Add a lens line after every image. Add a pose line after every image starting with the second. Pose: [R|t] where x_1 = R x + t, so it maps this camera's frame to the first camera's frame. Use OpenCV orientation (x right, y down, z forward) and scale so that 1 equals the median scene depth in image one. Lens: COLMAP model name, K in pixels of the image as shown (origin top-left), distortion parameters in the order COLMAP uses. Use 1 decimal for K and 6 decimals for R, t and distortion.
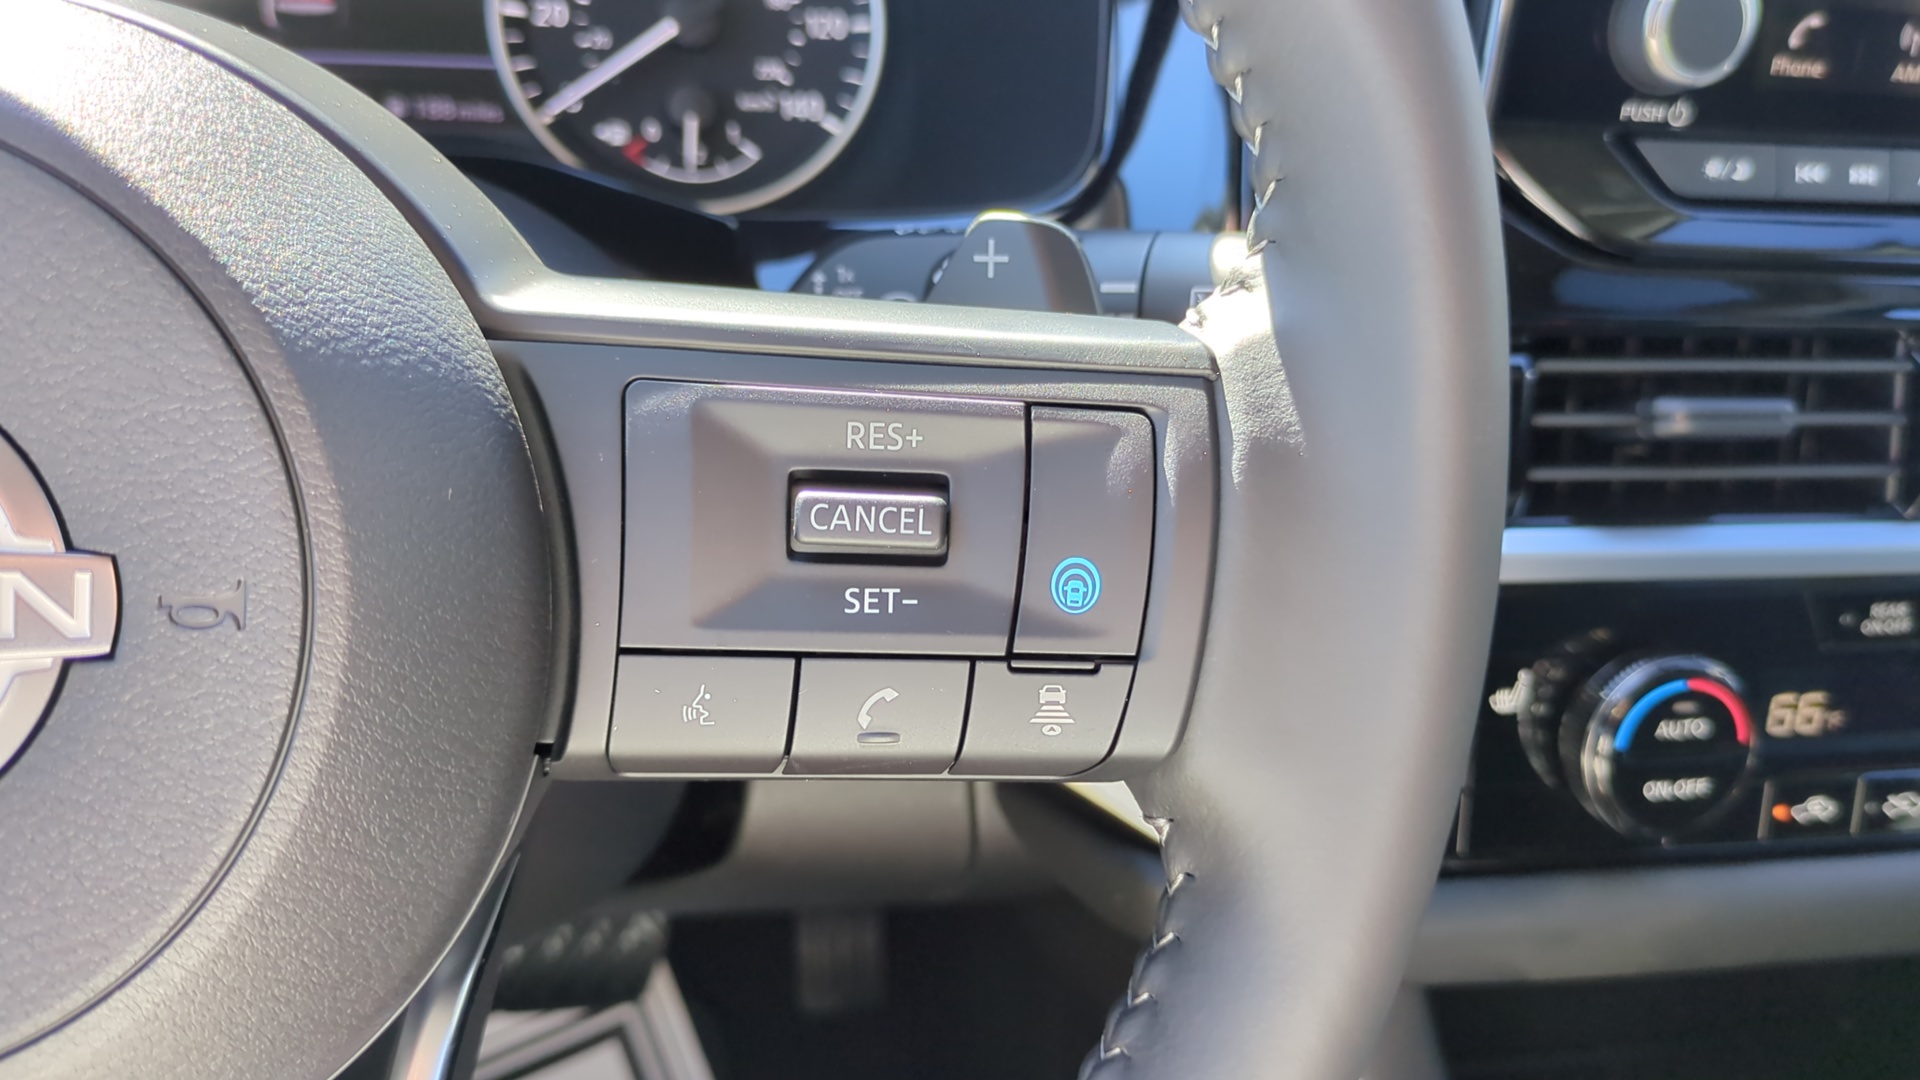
lens RADIAL K [[1698.8, 0, 960.0], [0, 1698.8, 540.0], [0, 0, 1]] dist [0.007920, -0.083090]
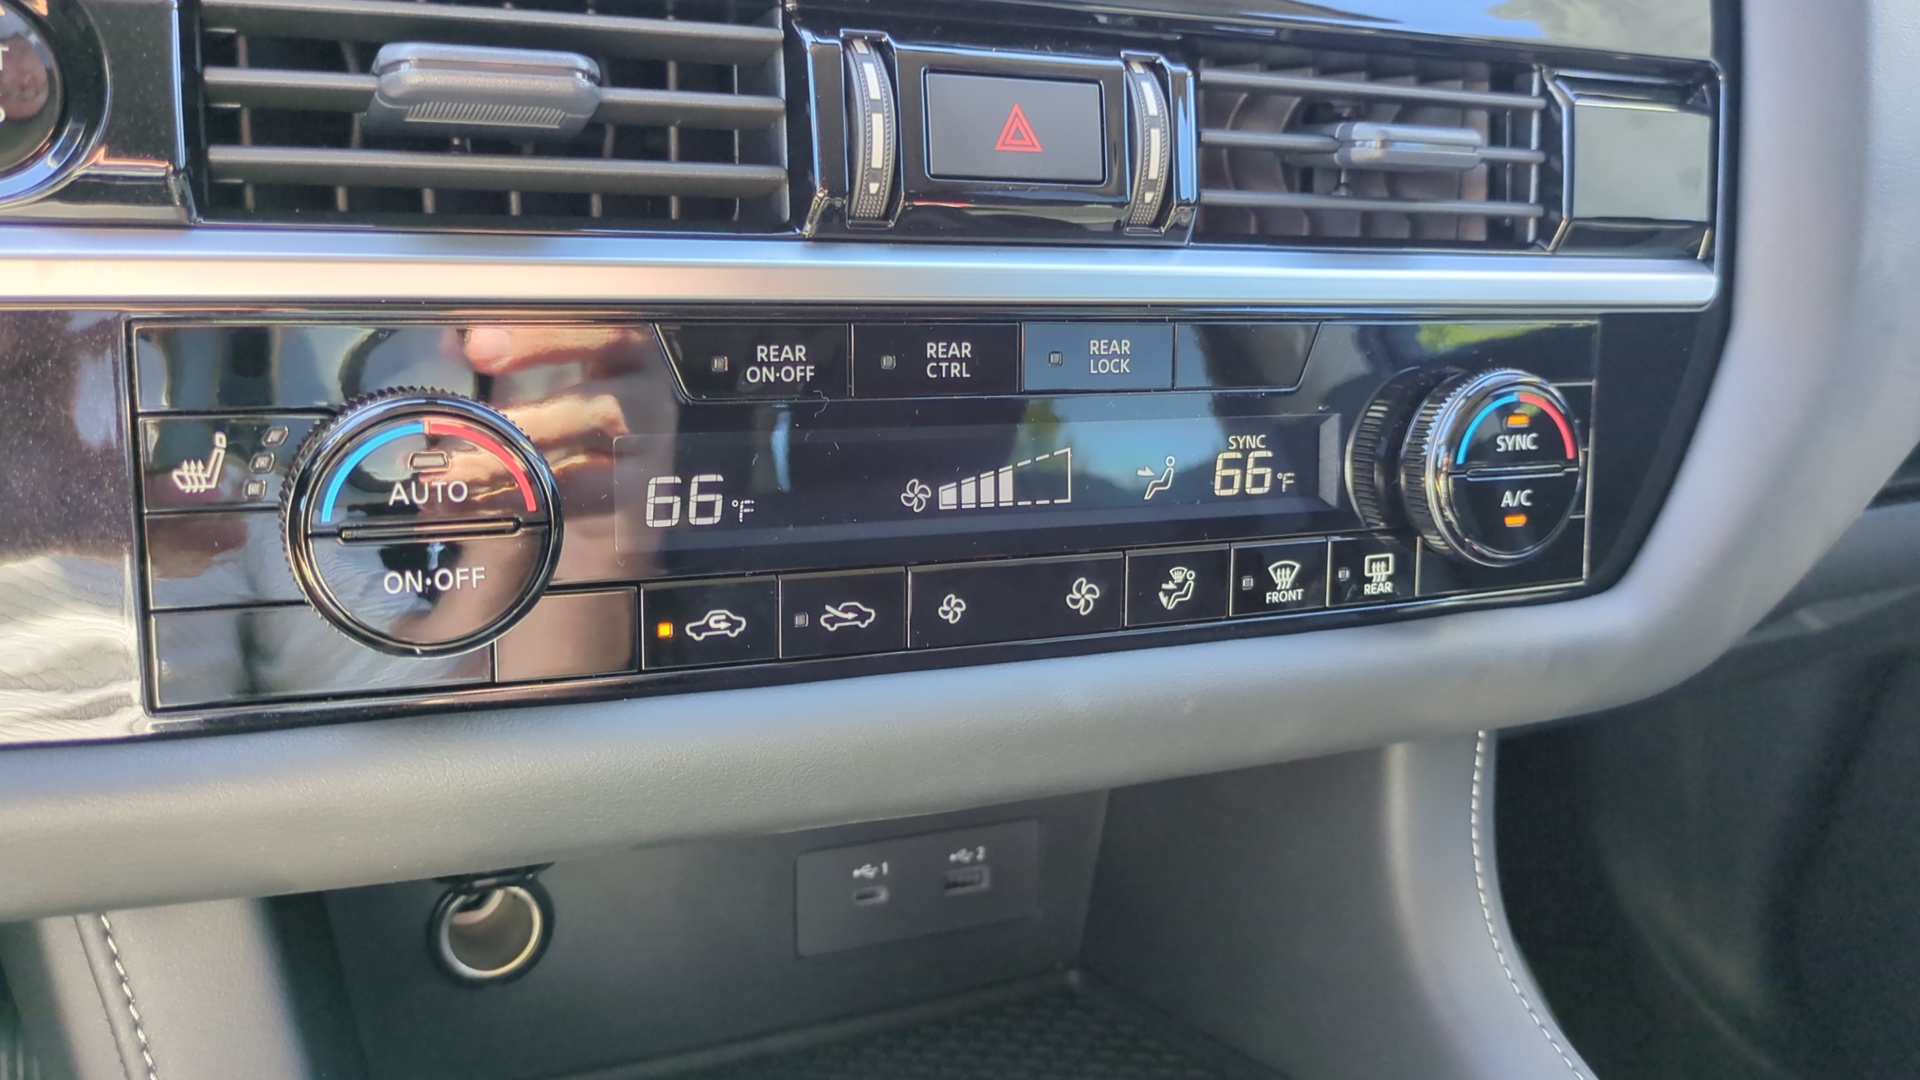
lens RADIAL K [[1660.9, 0, 963.7], [0, 1660.9, 521.8], [0, 0, 1]] dist [0.049450, -0.109861]
pose [[0.972065, -0.051518, 0.228988, 0.484852], [0.069916, 0.994881, -0.072964, 0.191252], [-0.224057, 0.086935, 0.970691, 0.272791]]
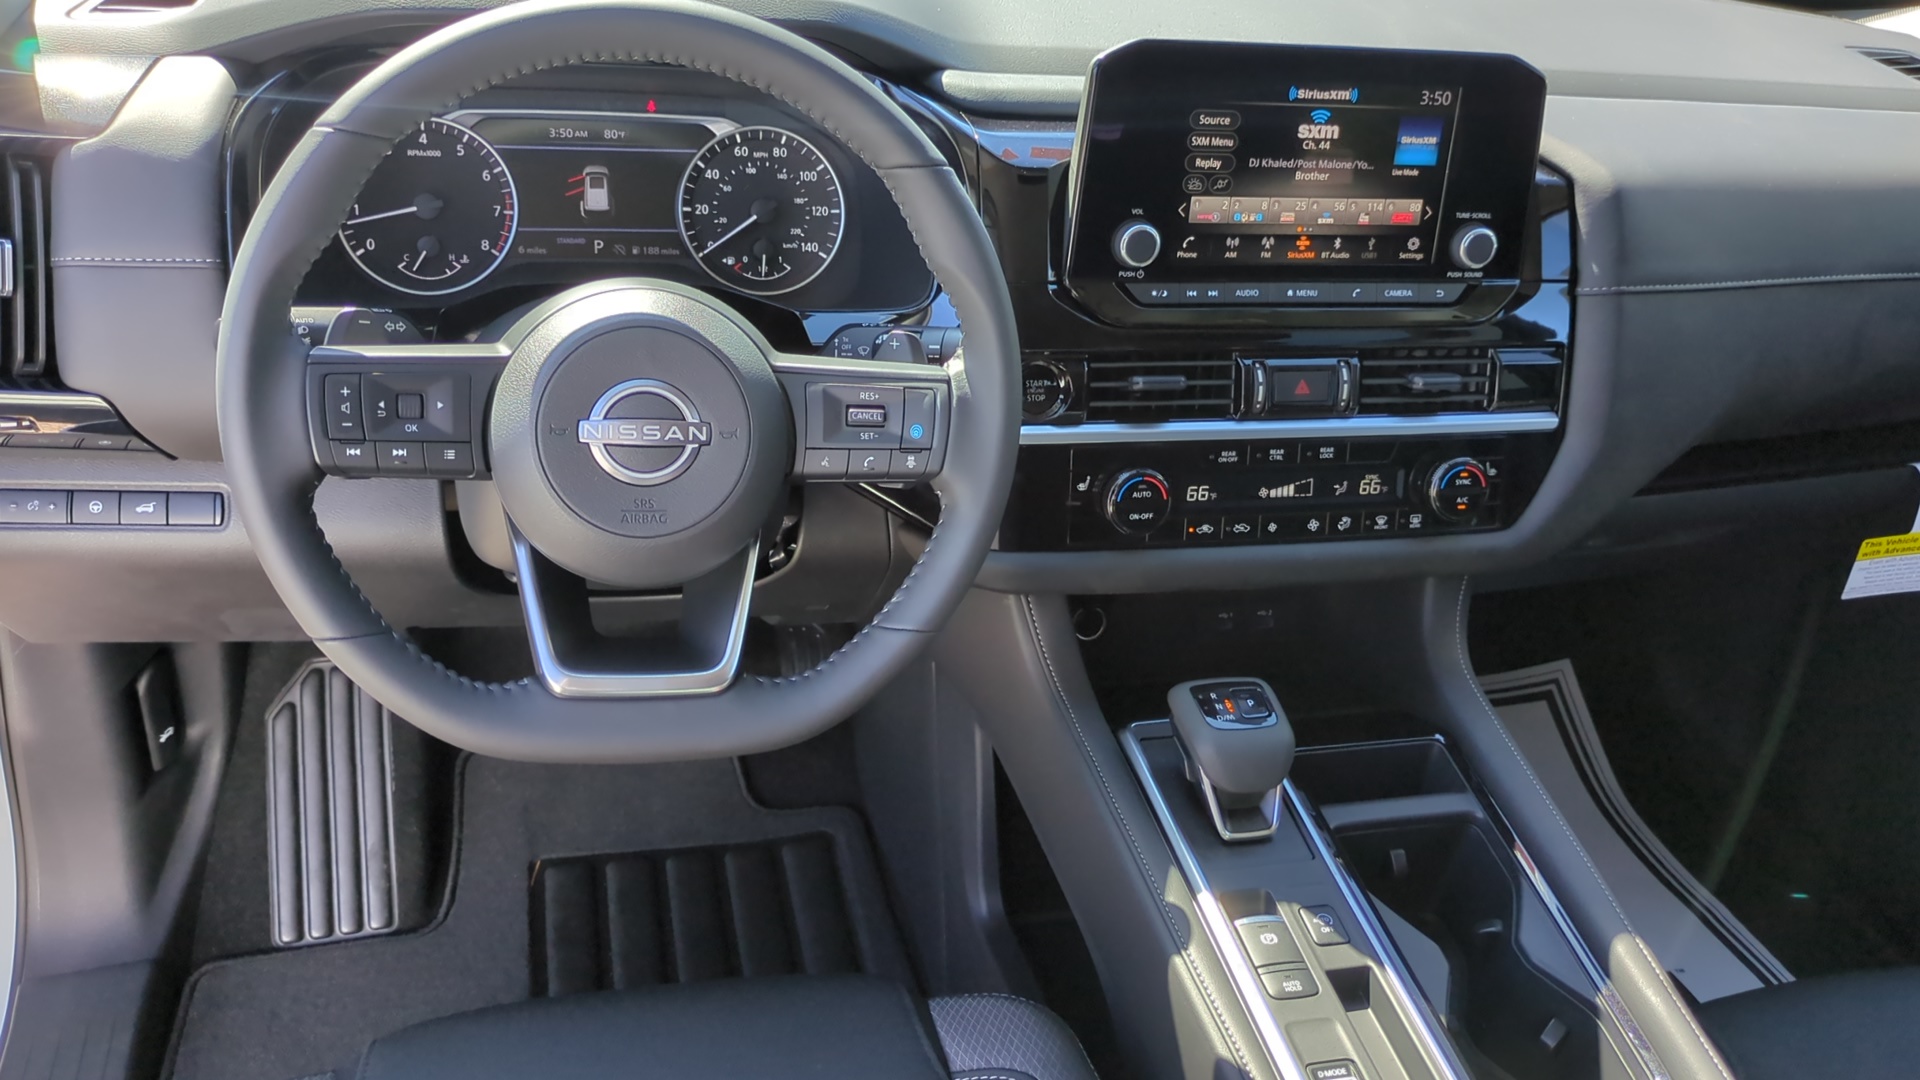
lens RADIAL K [[1633.1, 0, 958.3], [0, 1633.1, 532.1], [0, 0, 1]] dist [0.048381, -0.097032]
pose [[0.998252, -0.013798, 0.057468, -0.035094], [0.011883, 0.999367, 0.033529, 0.079397], [-0.057894, -0.032787, 0.997784, -1.693619]]
